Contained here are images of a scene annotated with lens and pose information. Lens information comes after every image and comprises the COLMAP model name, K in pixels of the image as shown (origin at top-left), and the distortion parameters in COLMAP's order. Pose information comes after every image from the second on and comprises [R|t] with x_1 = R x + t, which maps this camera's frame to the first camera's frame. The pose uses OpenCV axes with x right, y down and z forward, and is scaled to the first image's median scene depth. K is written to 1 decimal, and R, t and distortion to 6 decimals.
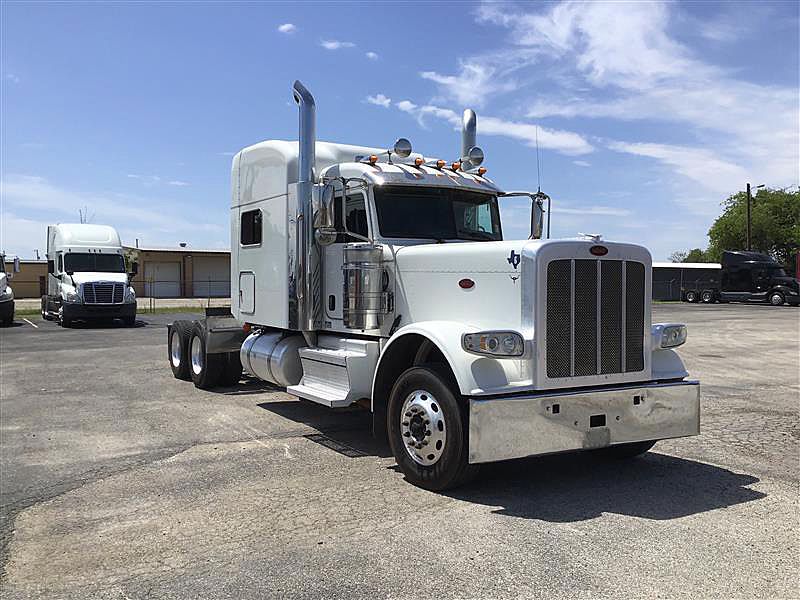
lens RADIAL K [[672.8, 0, 400.0], [0, 672.8, 300.0], [0, 0, 1]] dist [0.070857, -0.116062]
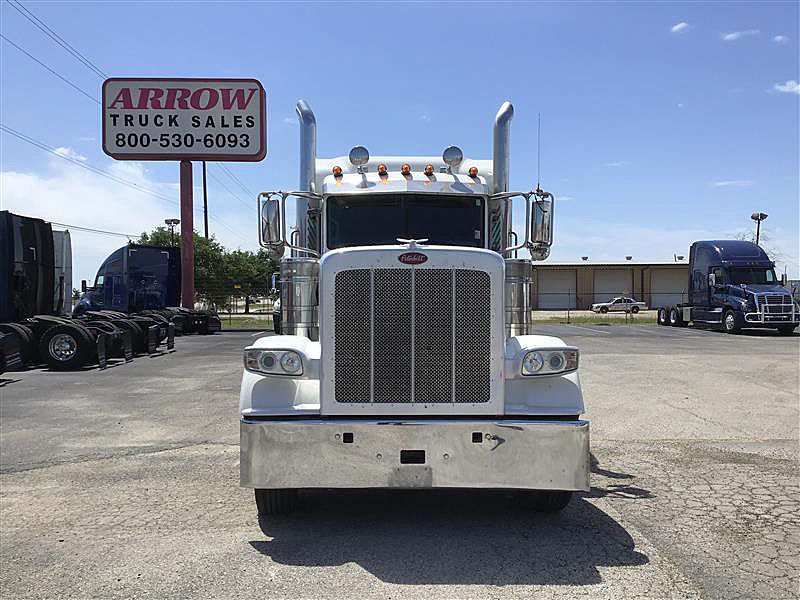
lens RADIAL K [[672.8, 0, 400.0], [0, 672.8, 300.0], [0, 0, 1]] dist [0.070857, -0.116062]
pose [[0.877232, -0.005662, -0.480034, 0.682407], [-0.003231, 0.999838, -0.017698, -0.004680], [0.480056, 0.017076, 0.877071, 0.238078]]
